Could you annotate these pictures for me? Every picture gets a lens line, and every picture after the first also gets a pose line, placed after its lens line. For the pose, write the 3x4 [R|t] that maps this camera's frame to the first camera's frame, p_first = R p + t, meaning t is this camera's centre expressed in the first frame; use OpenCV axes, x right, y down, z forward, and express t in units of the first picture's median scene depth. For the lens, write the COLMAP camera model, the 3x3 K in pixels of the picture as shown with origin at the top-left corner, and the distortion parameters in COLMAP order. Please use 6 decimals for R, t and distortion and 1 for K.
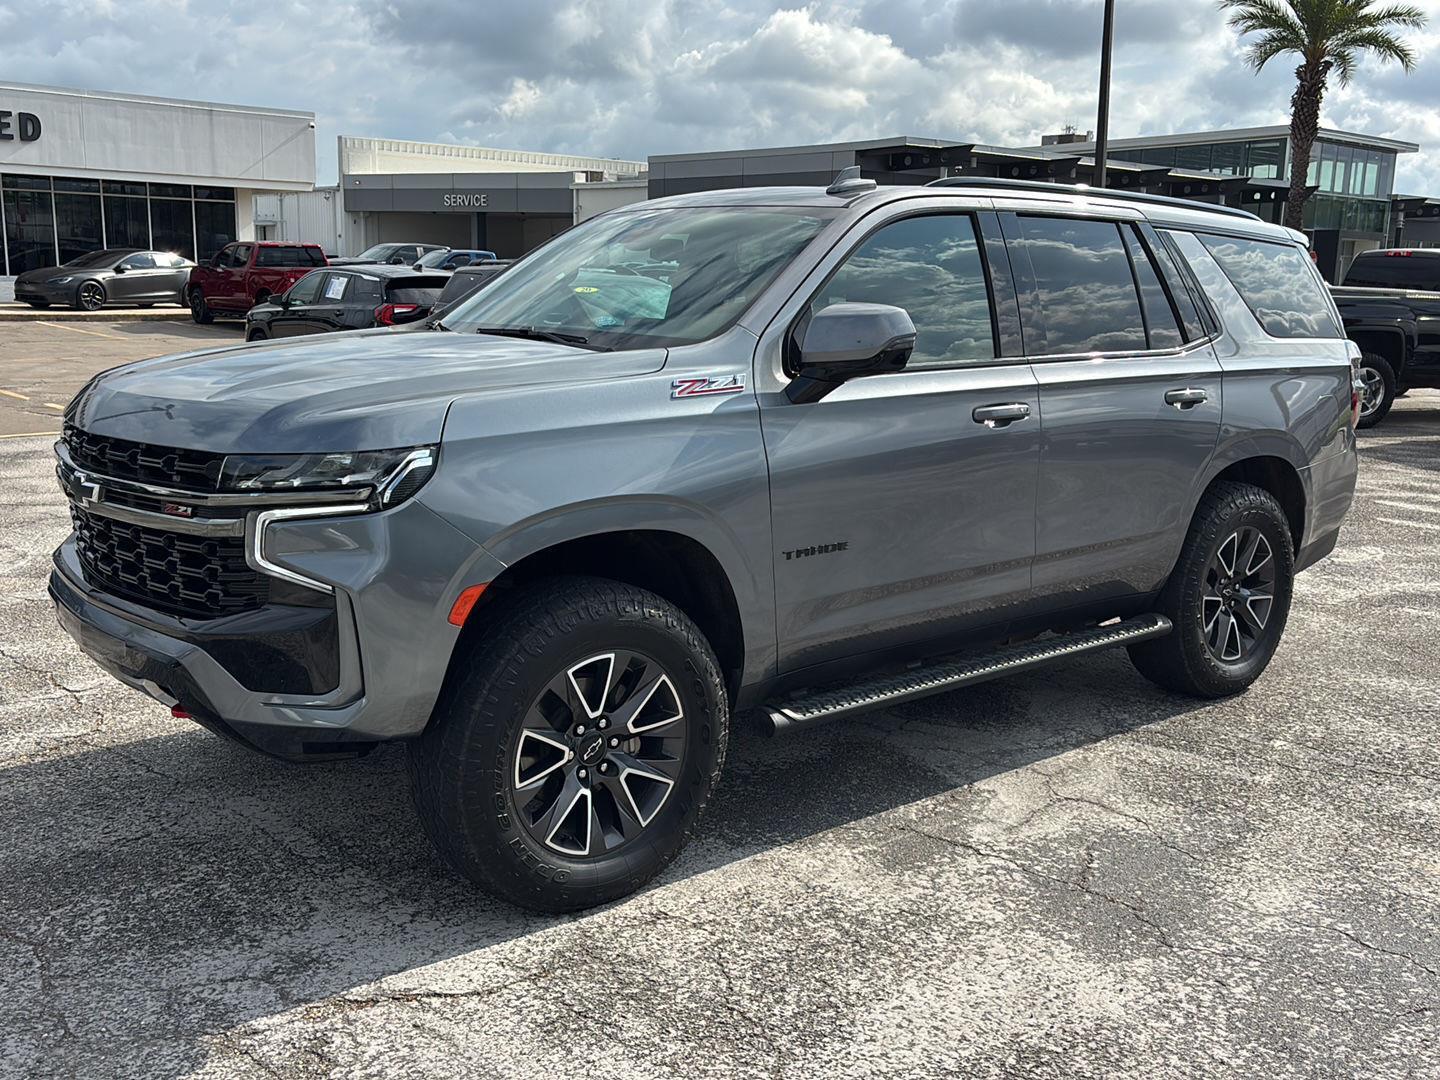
lens RADIAL K [[1391.6, 0, 720.0], [0, 1391.6, 540.0], [0, 0, 1]] dist [0.067845, -0.101153]
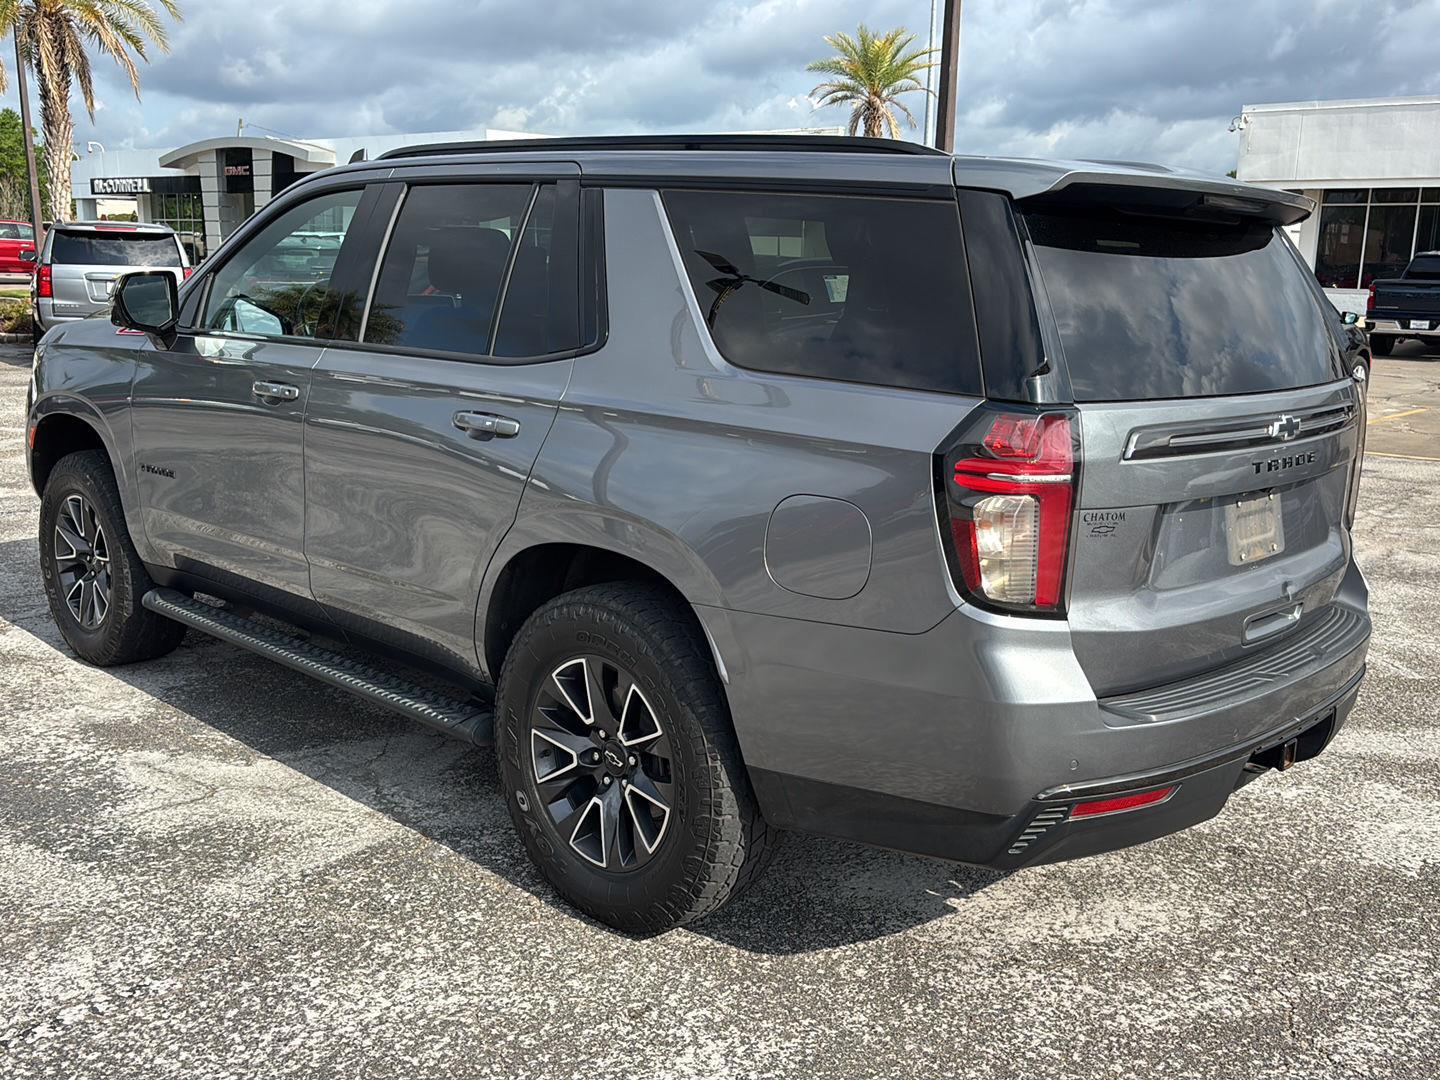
lens RADIAL K [[1391.6, 0, 720.0], [0, 1391.6, 540.0], [0, 0, 1]] dist [0.067845, -0.101153]
pose [[0.110121, 0.185179, -0.976515, 1.486024], [-0.204271, 0.965734, 0.160099, -0.259529], [0.972701, 0.181843, 0.144174, 1.449133]]
